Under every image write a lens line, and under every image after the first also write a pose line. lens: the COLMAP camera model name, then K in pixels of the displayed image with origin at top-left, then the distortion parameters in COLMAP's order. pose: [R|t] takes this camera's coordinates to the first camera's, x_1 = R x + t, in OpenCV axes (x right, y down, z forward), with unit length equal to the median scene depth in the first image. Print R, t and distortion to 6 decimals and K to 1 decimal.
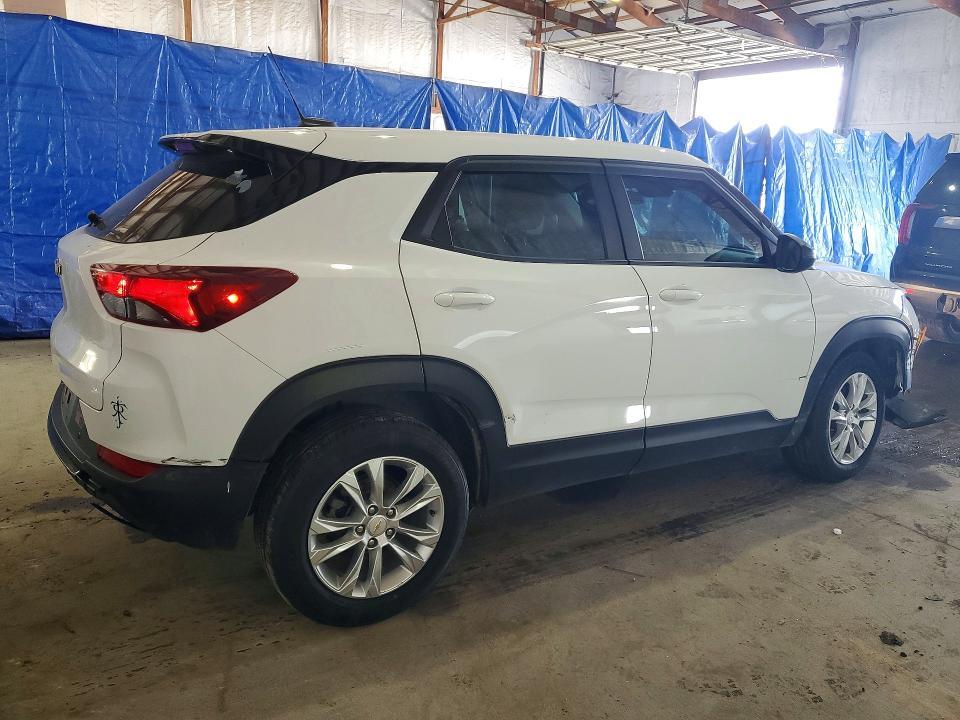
lens RADIAL K [[774.7, 0, 481.7], [0, 774.7, 354.3], [0, 0, 1]] dist [0.006004, -0.025284]
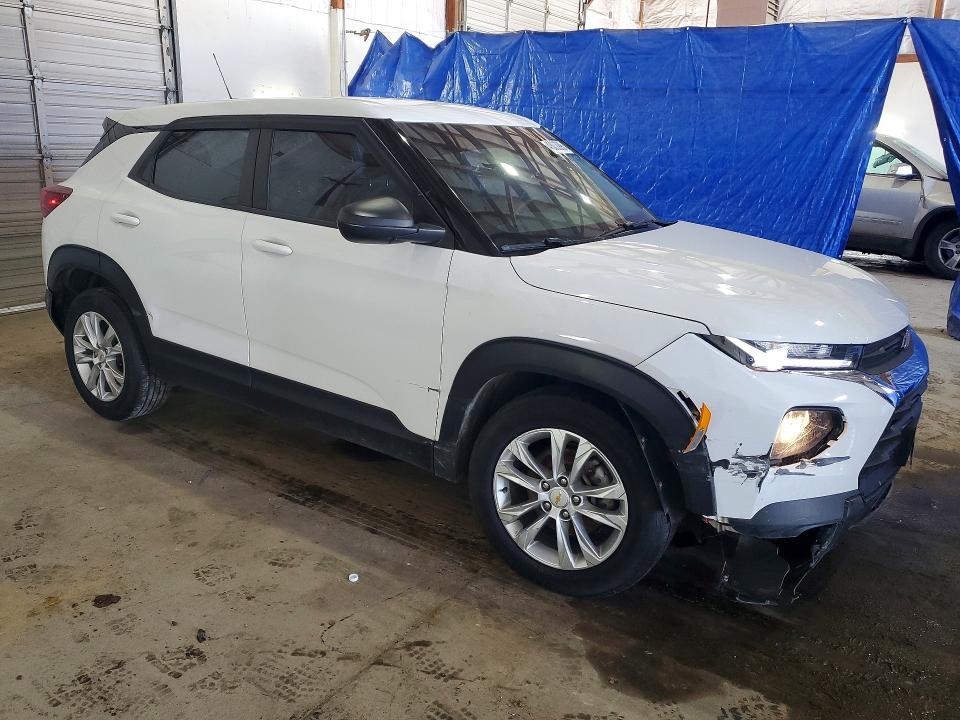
lens RADIAL K [[774.7, 0, 480.4], [0, 774.7, 365.6], [0, 0, 1]] dist [0.006004, -0.025284]
pose [[0.391990, 0.243106, -0.887267, 1.325907], [-0.219426, 0.961324, 0.166455, -0.164159], [0.893418, 0.129441, 0.430173, 0.842117]]
